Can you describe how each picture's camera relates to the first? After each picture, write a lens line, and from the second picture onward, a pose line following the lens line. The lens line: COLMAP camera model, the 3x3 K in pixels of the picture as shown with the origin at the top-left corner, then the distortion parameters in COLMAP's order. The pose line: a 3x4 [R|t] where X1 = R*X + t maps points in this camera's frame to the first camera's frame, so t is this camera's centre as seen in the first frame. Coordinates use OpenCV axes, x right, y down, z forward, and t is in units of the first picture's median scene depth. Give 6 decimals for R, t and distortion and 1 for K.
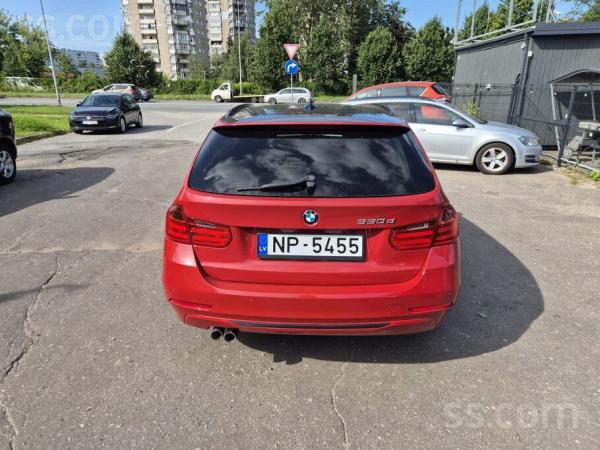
lens RADIAL K [[423.1, 0, 300.0], [0, 423.1, 225.0], [0, 0, 1]] dist [0.065940, -0.054516]
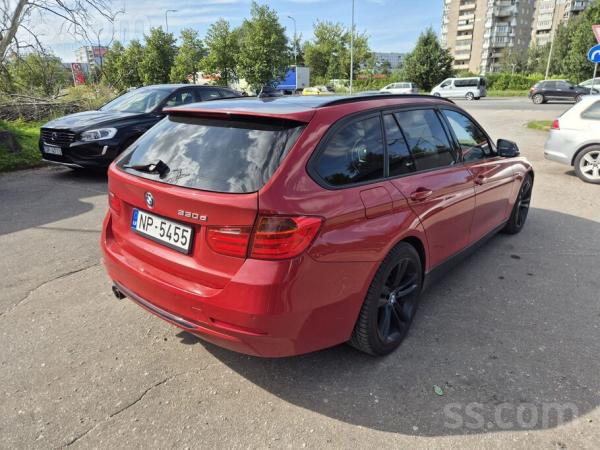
lens RADIAL K [[431.4, 0, 300.0], [0, 431.4, 225.0], [0, 0, 1]] dist [0.047416, -0.057618]
pose [[0.747533, 0.183579, -0.638352, 0.099420], [-0.183981, 0.980673, 0.066577, -0.009784], [0.638237, 0.067676, 0.766860, 0.041968]]
